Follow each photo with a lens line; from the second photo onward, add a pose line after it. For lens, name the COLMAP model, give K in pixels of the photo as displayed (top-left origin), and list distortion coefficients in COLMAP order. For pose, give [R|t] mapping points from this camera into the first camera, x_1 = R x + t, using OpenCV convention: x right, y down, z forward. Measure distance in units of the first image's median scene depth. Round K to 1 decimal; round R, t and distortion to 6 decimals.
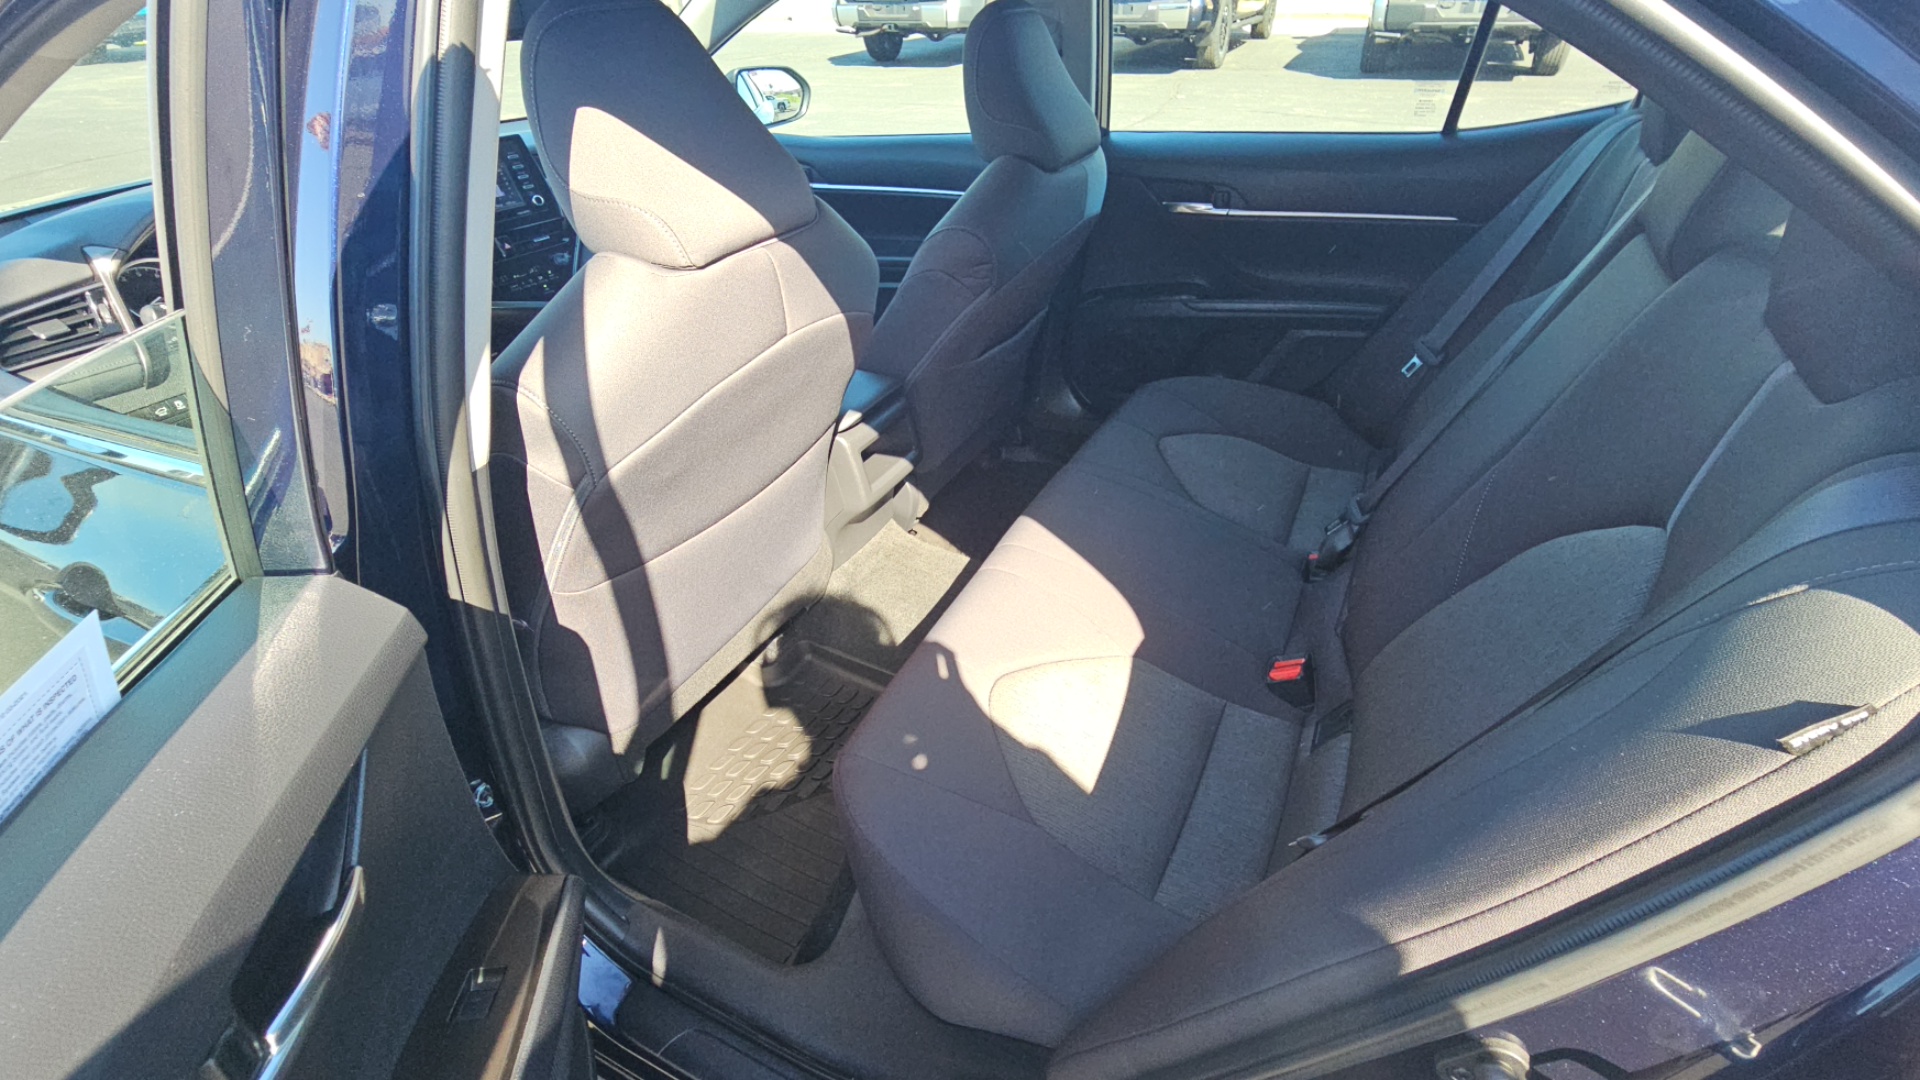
lens RADIAL K [[861.3, 0, 978.5], [0, 861.3, 538.6], [0, 0, 1]] dist [0.009564, -0.009447]
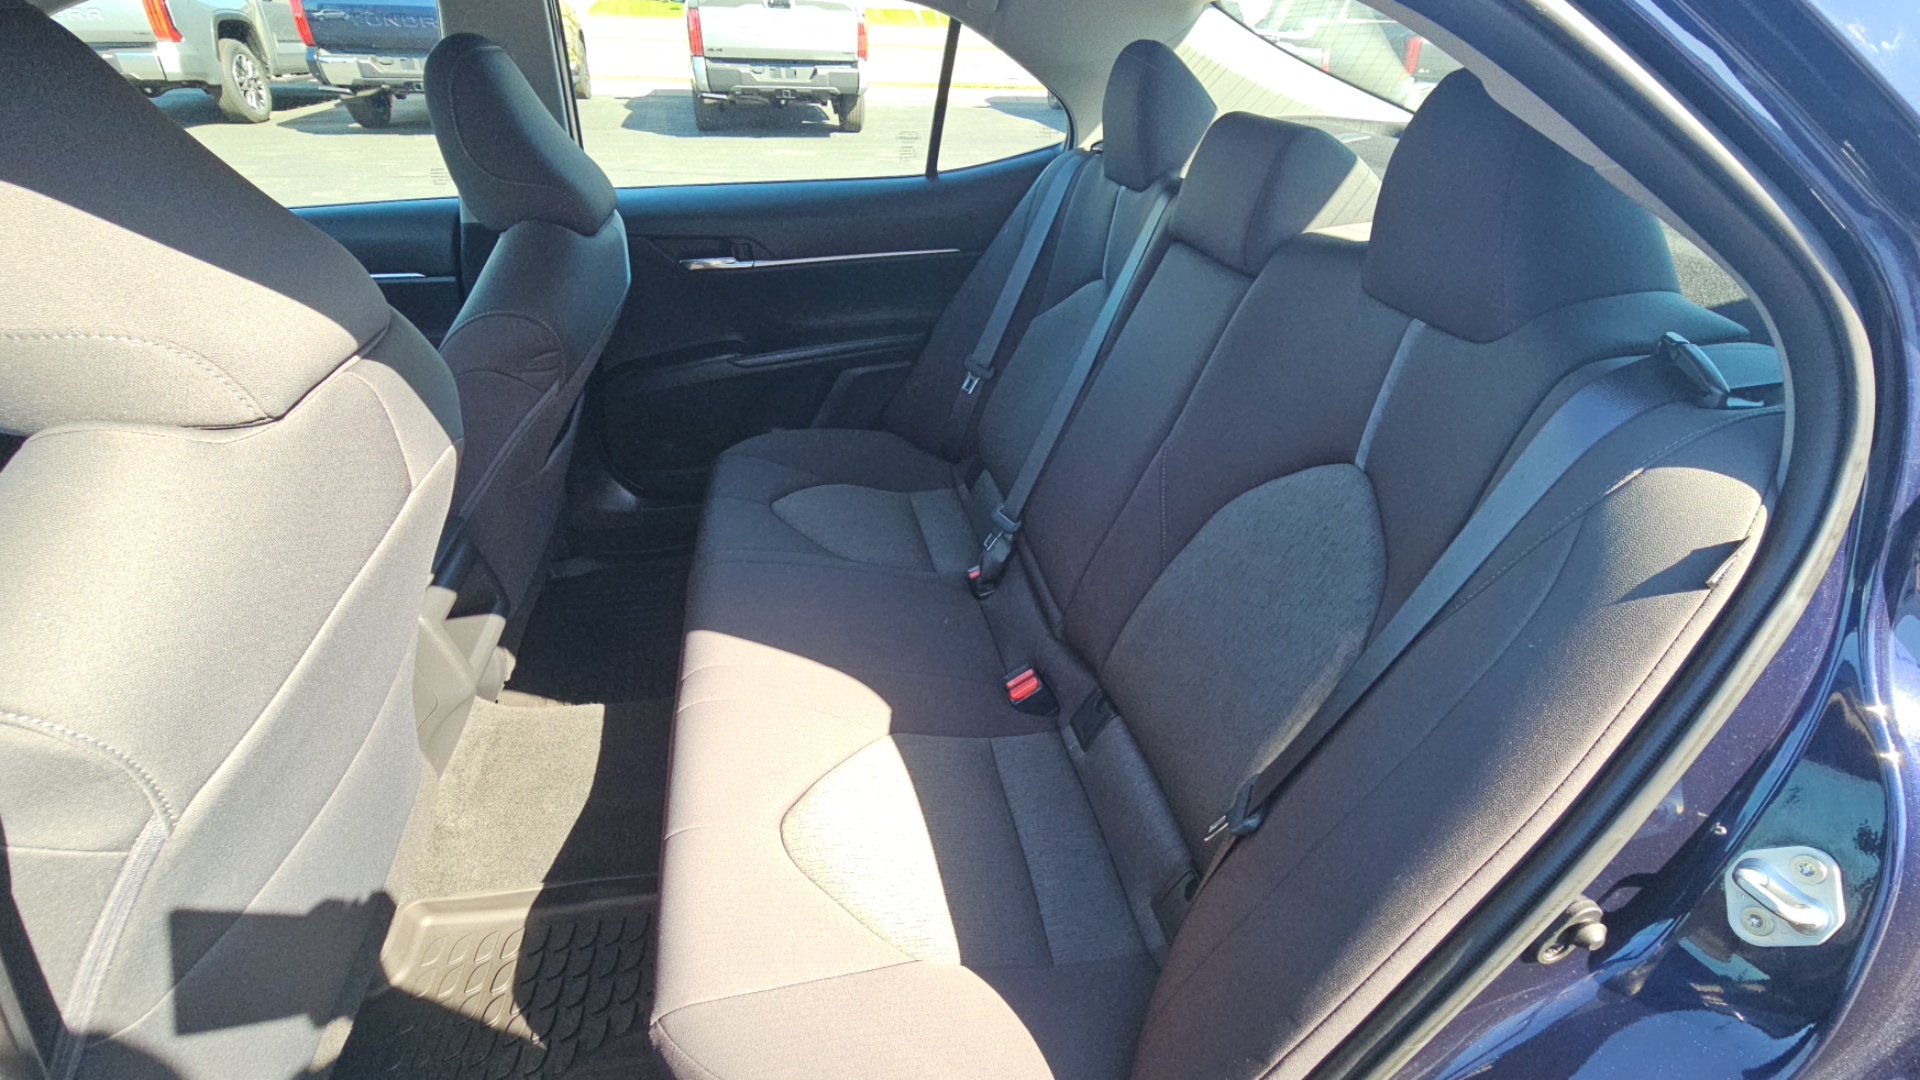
lens RADIAL K [[861.3, 0, 978.5], [0, 861.3, 538.6], [0, 0, 1]] dist [0.009564, -0.009447]
pose [[0.777377, -0.275539, 0.565476, -0.161781], [0.306472, 0.950950, 0.042052, -0.054846], [-0.549326, 0.140612, 0.823692, 0.121008]]
